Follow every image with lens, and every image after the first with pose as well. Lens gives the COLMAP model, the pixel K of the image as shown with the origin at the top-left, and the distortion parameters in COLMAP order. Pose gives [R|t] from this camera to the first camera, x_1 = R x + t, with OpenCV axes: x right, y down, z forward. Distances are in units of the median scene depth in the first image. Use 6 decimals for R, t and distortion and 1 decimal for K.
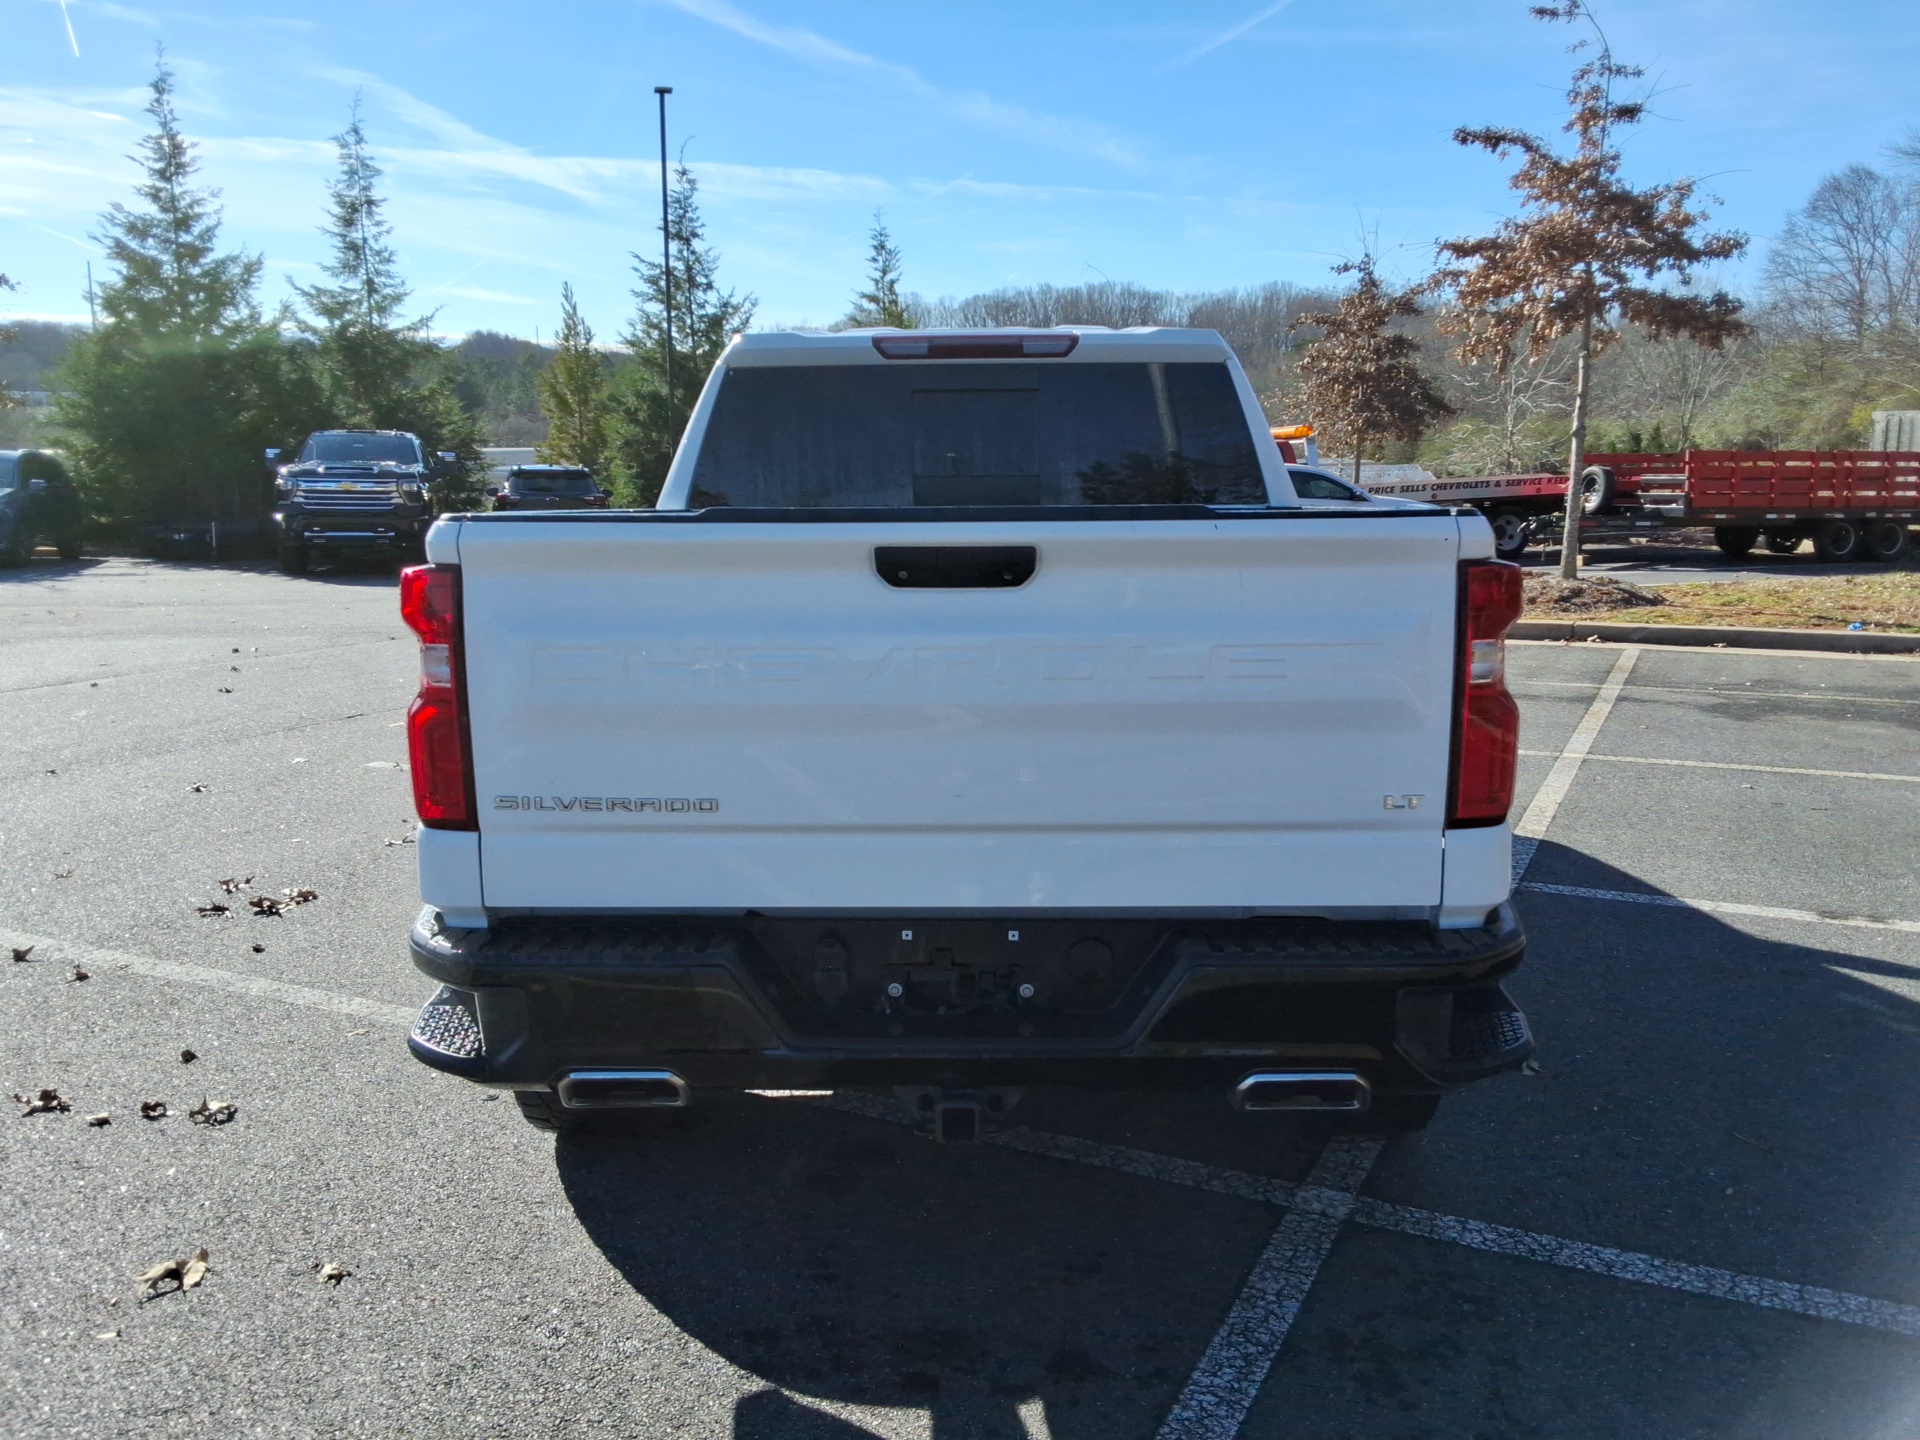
lens RADIAL K [[1534.4, 0, 975.7], [0, 1534.4, 688.0], [0, 0, 1]] dist [0.122714, -0.194615]
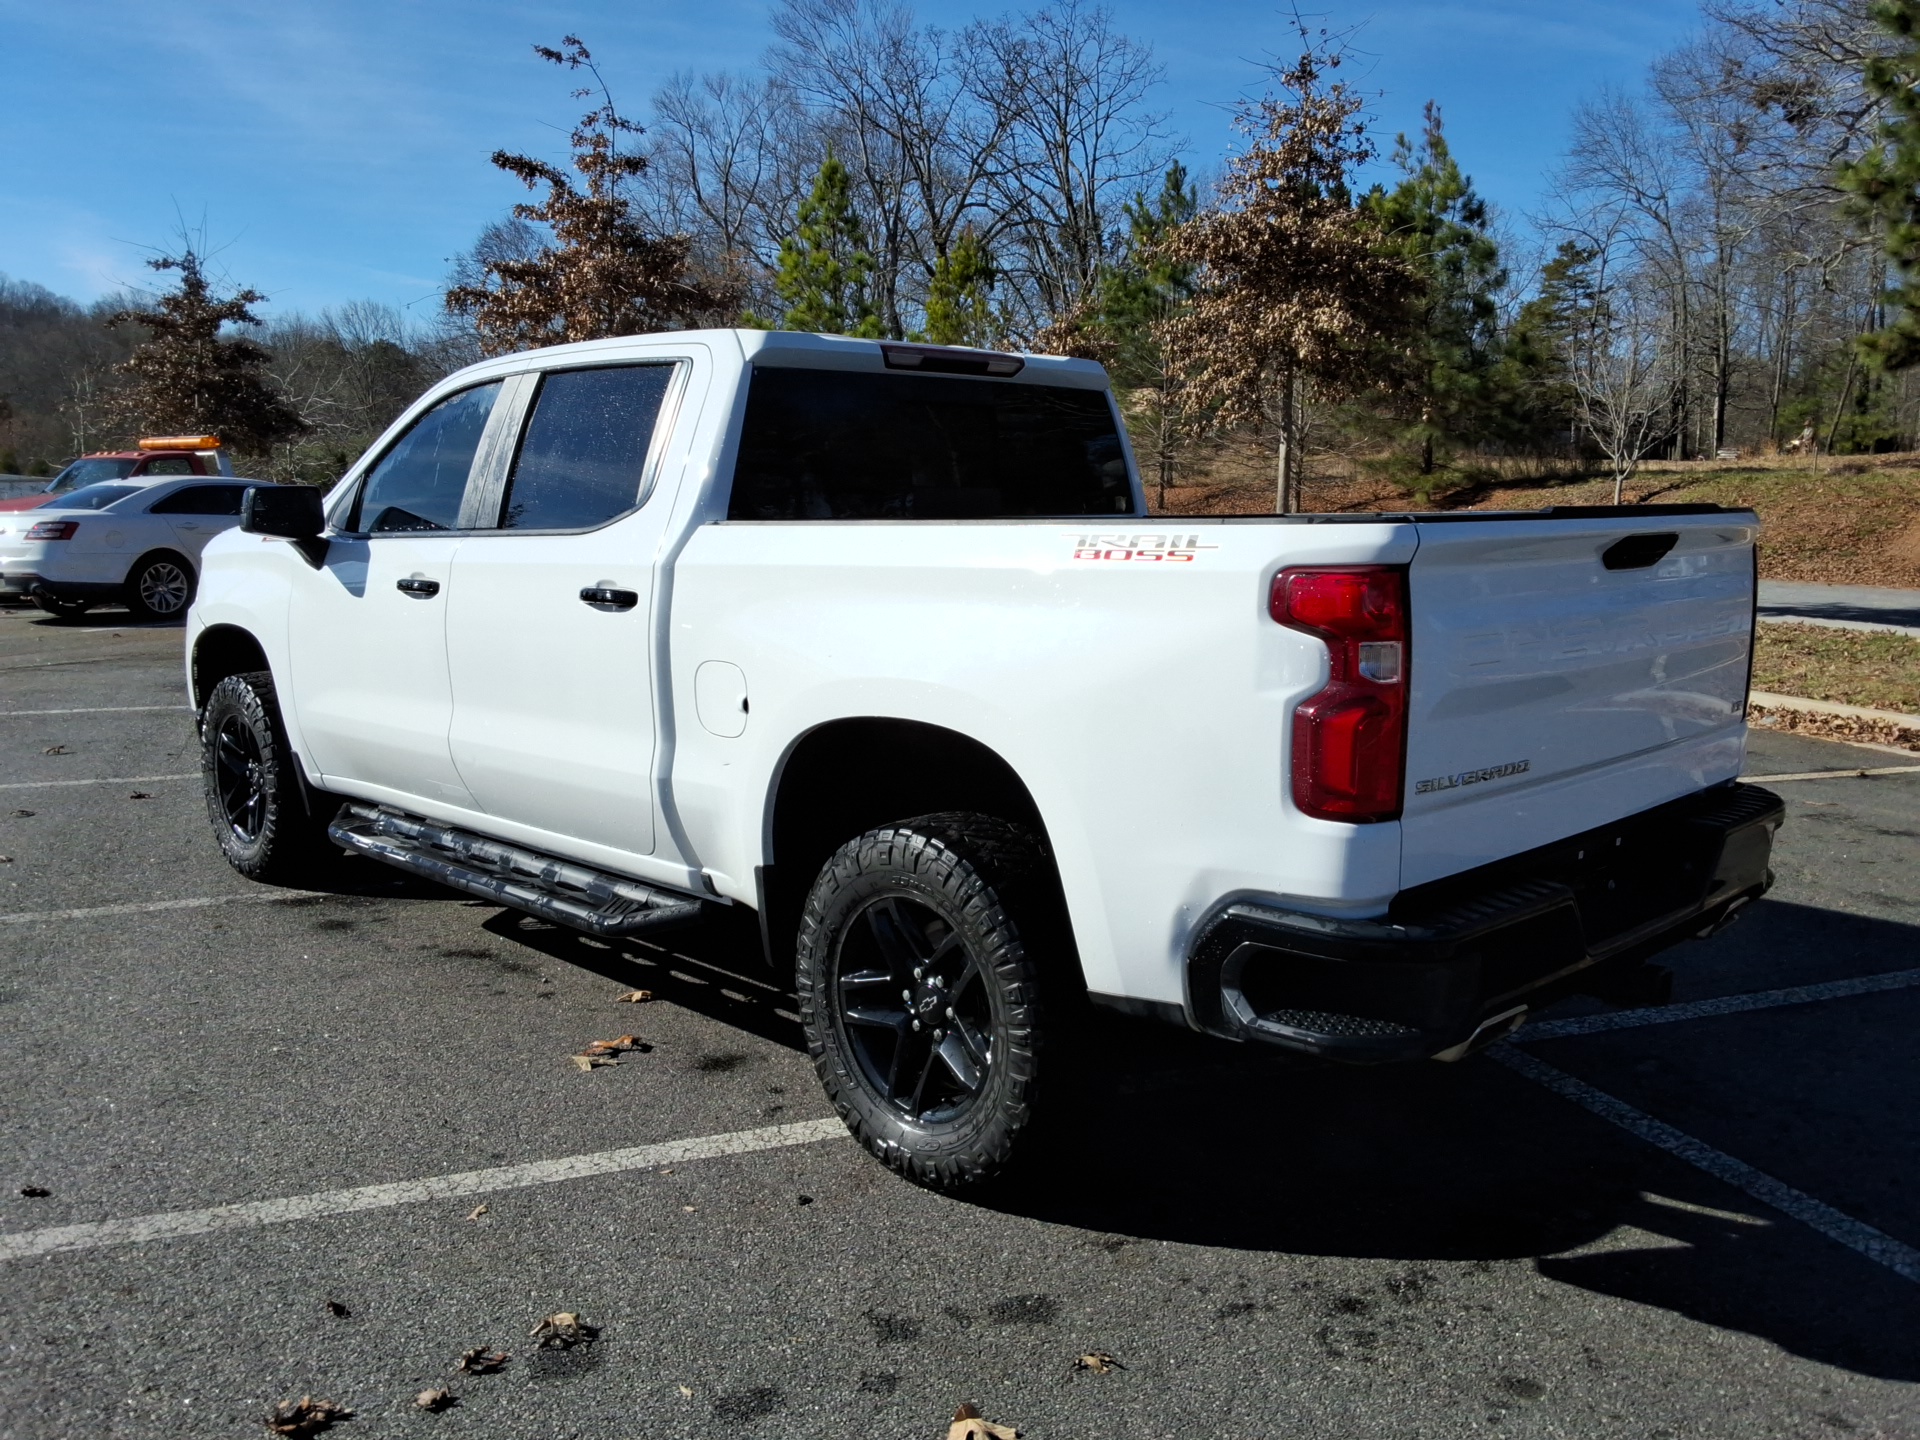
lens RADIAL K [[1534.4, 0, 975.7], [0, 1534.4, 688.0], [0, 0, 1]] dist [0.122714, -0.194615]
pose [[0.690214, -0.084829, 0.718616, -0.118848], [0.094677, 0.995154, 0.026538, -0.004738], [-0.717385, 0.049720, 0.694901, 0.045131]]
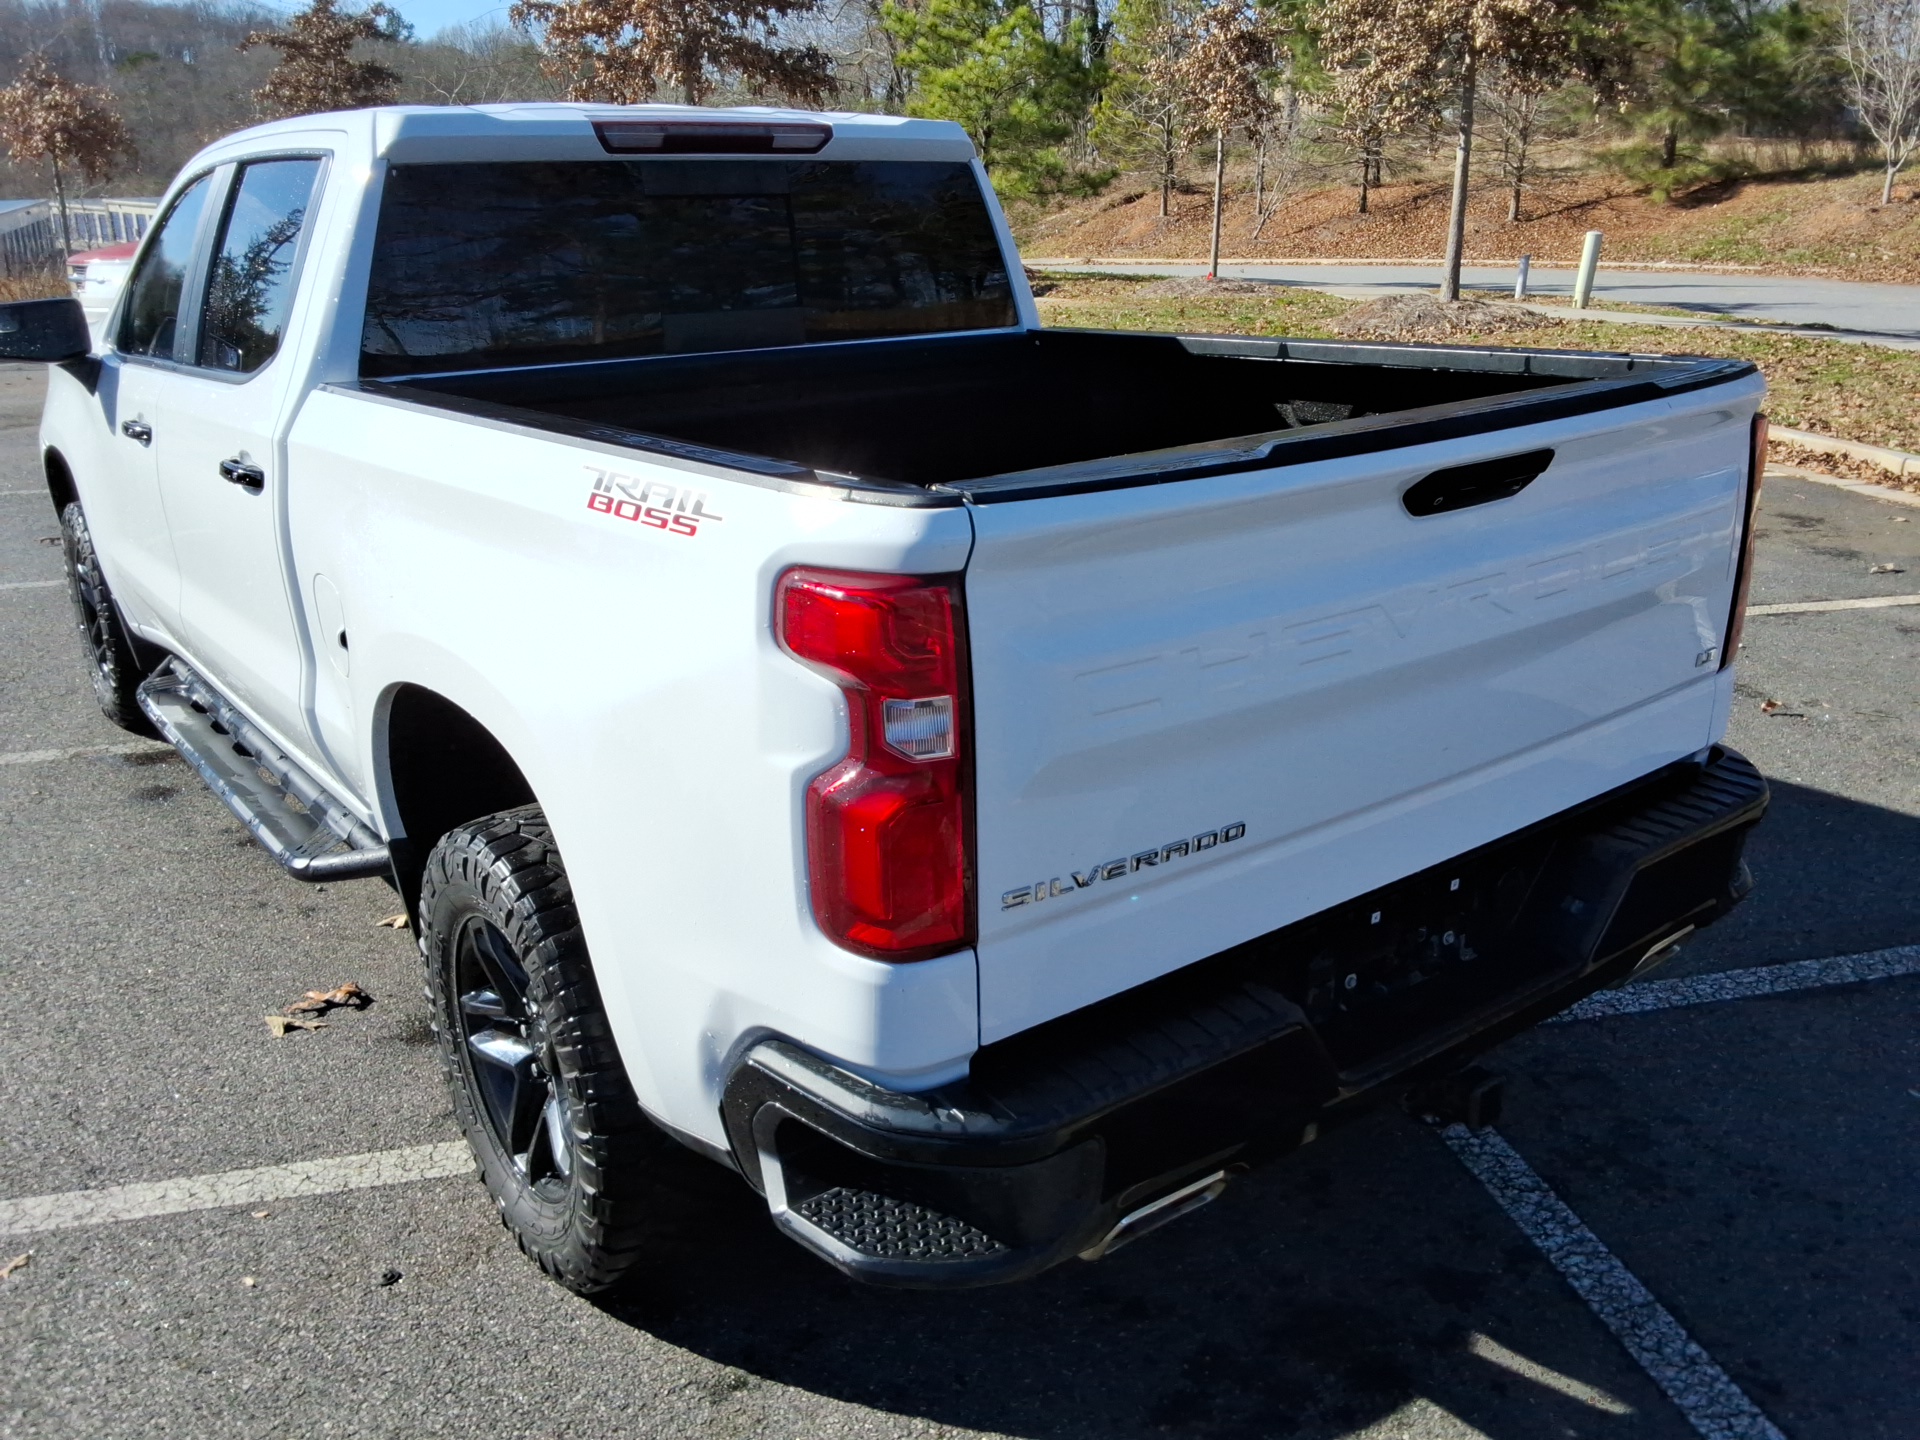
lens RADIAL K [[1534.4, 0, 975.7], [0, 1534.4, 688.0], [0, 0, 1]] dist [0.122714, -0.194615]
pose [[0.780418, -0.199218, 0.592672, -0.066052], [0.101501, 0.975676, 0.194306, -0.014375], [-0.616965, -0.091483, 0.781655, 0.045301]]
